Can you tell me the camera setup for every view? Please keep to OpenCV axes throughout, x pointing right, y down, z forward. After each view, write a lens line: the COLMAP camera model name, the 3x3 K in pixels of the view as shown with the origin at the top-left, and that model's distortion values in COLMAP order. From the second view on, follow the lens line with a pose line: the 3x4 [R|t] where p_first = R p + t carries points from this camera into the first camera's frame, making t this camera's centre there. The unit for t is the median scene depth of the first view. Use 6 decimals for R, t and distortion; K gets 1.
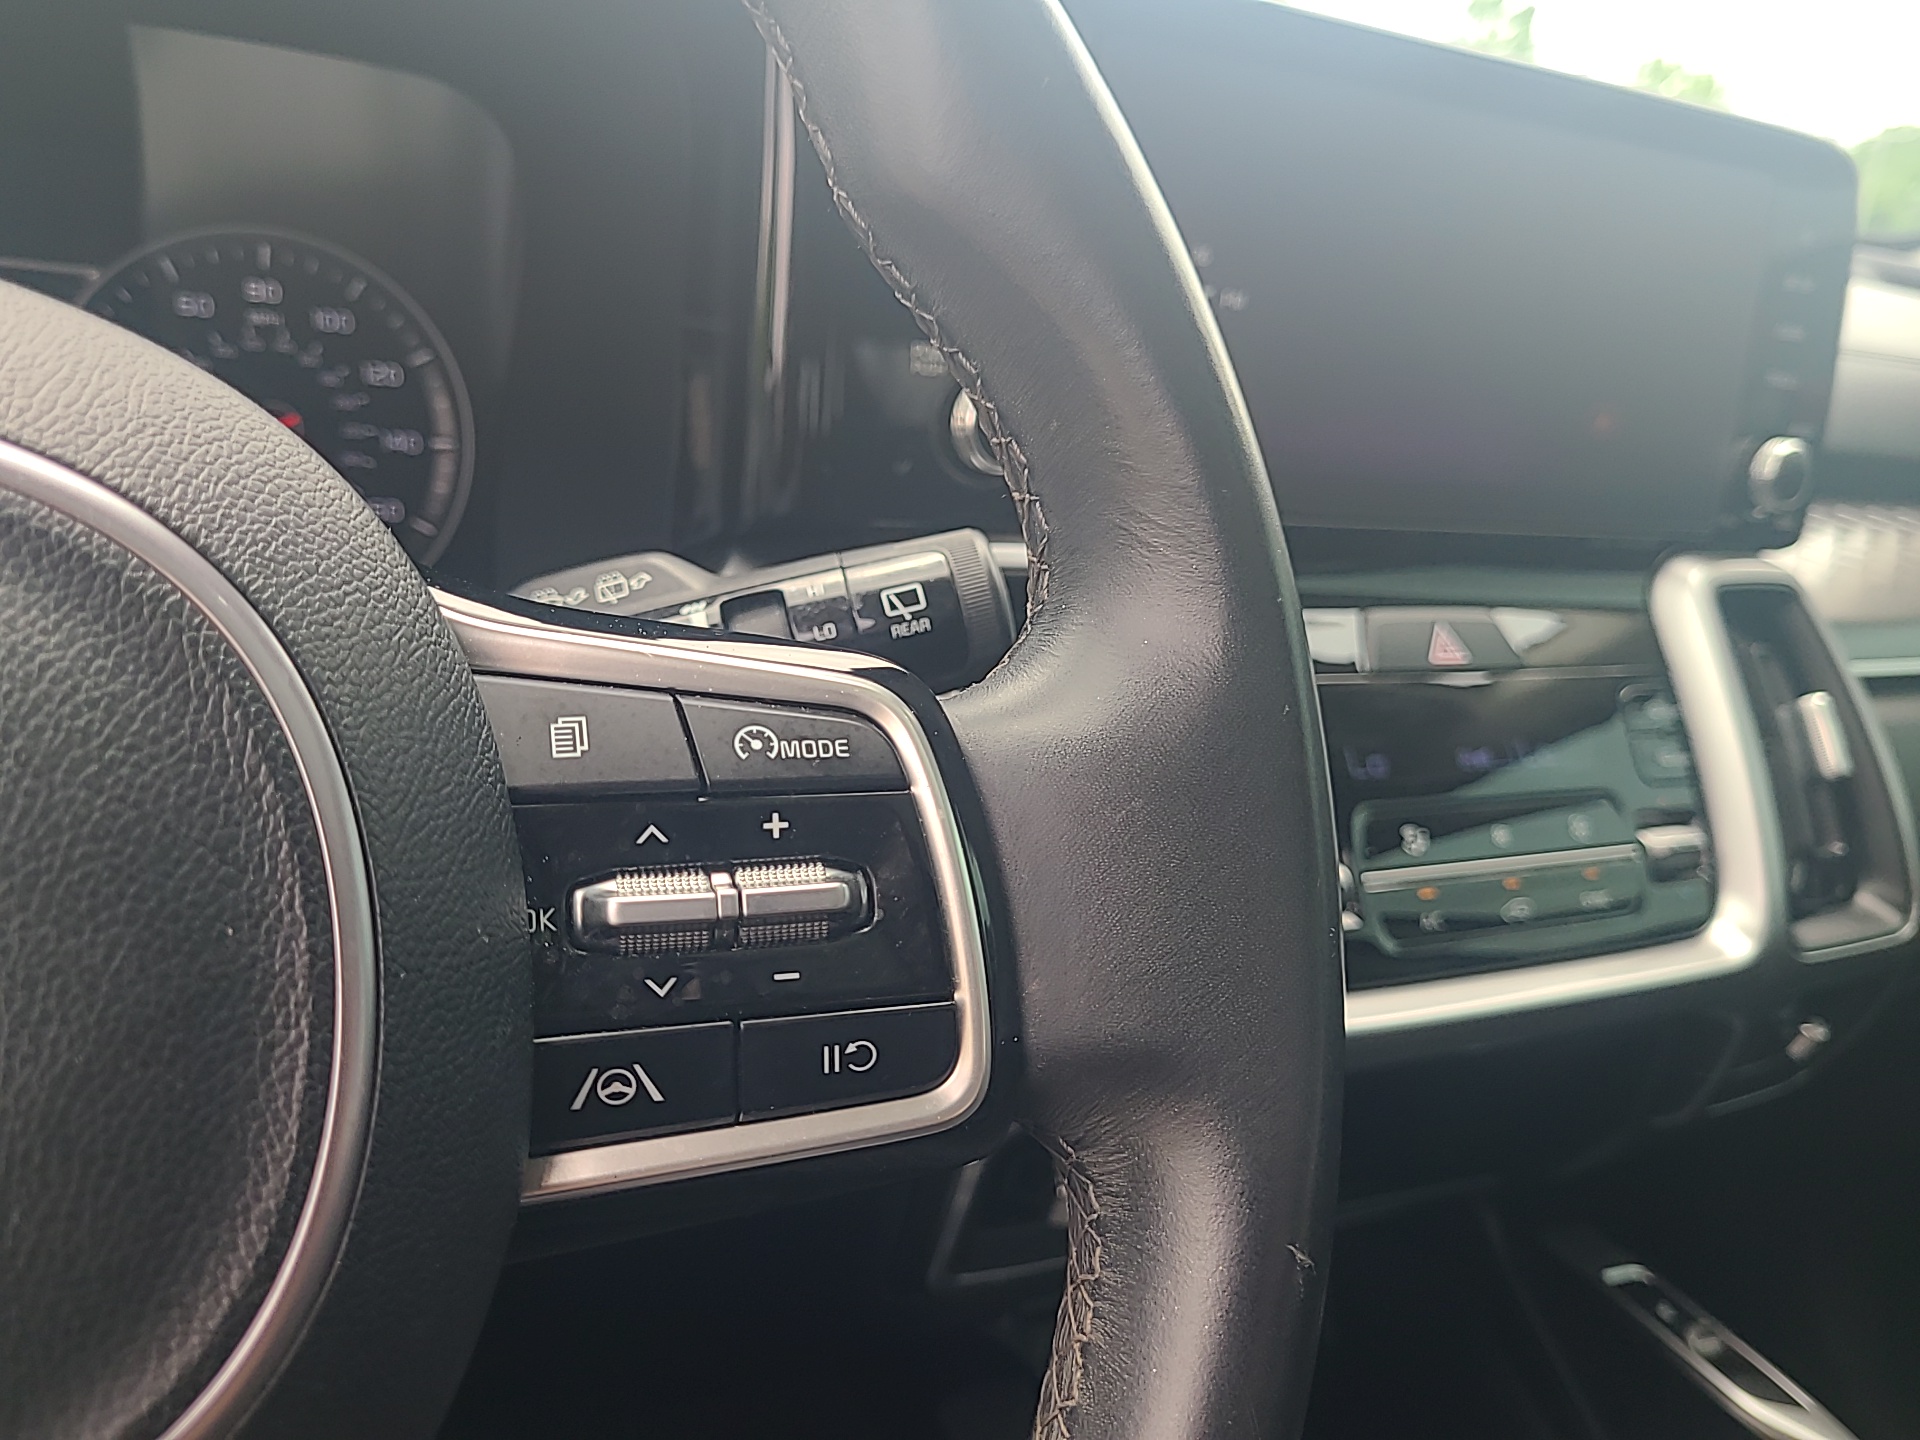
lens RADIAL K [[1683.9, 0, 972.3], [0, 1683.9, 733.7], [0, 0, 1]] dist [0.054778, -0.066777]
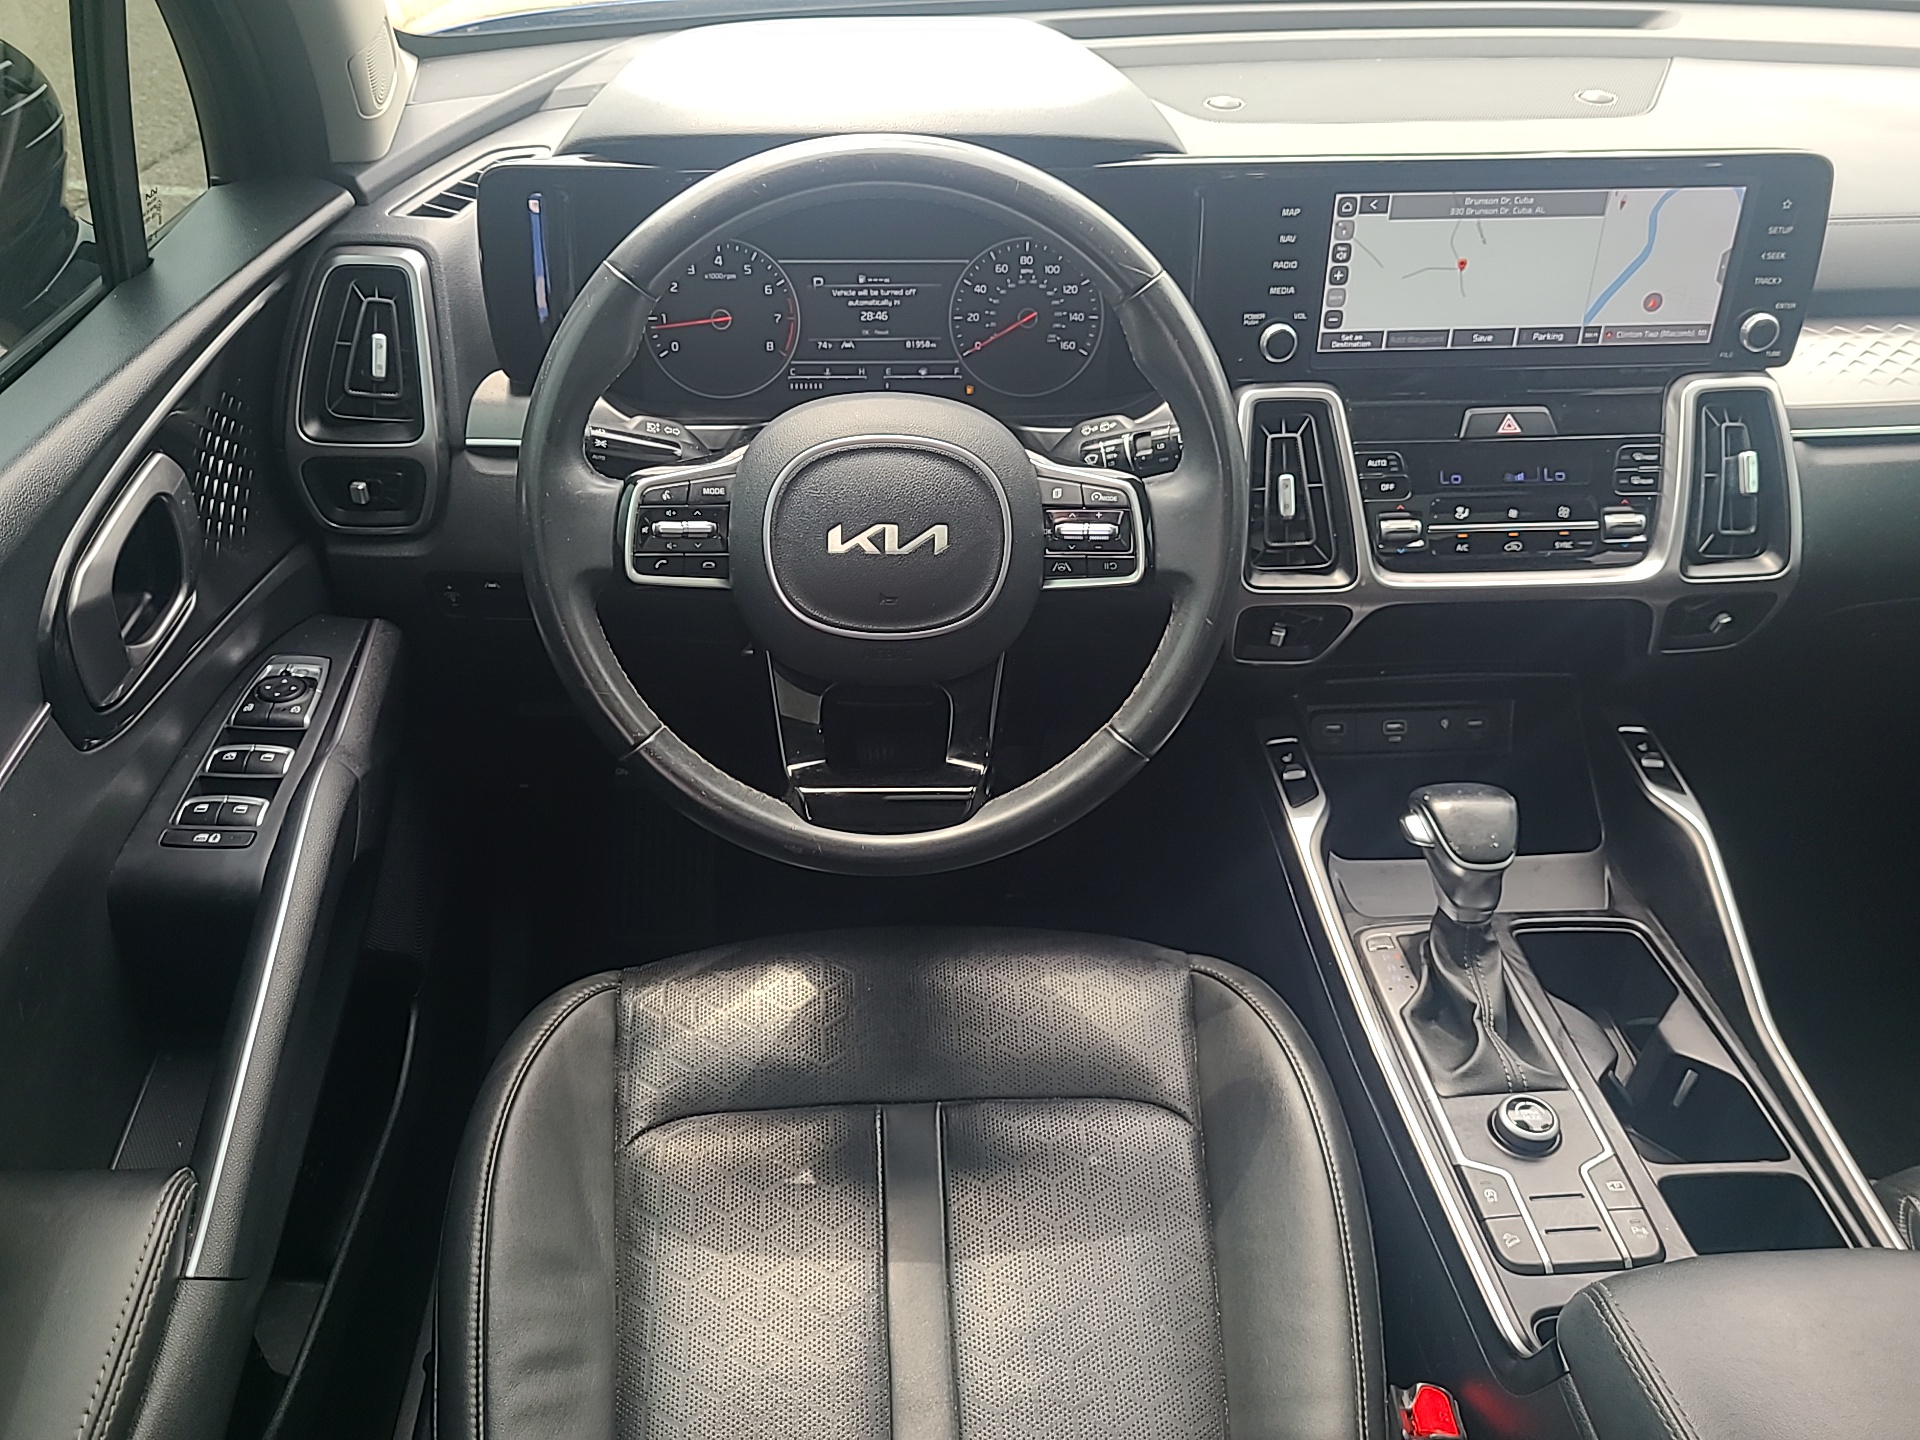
lens RADIAL K [[1683.9, 0, 961.8], [0, 1683.9, 712.5], [0, 0, 1]] dist [0.054778, -0.066777]
pose [[0.892181, 0.135950, -0.430733, 1.521145], [-0.023553, 0.966333, 0.256213, -0.563447], [0.451064, -0.218444, 0.865346, -3.096659]]
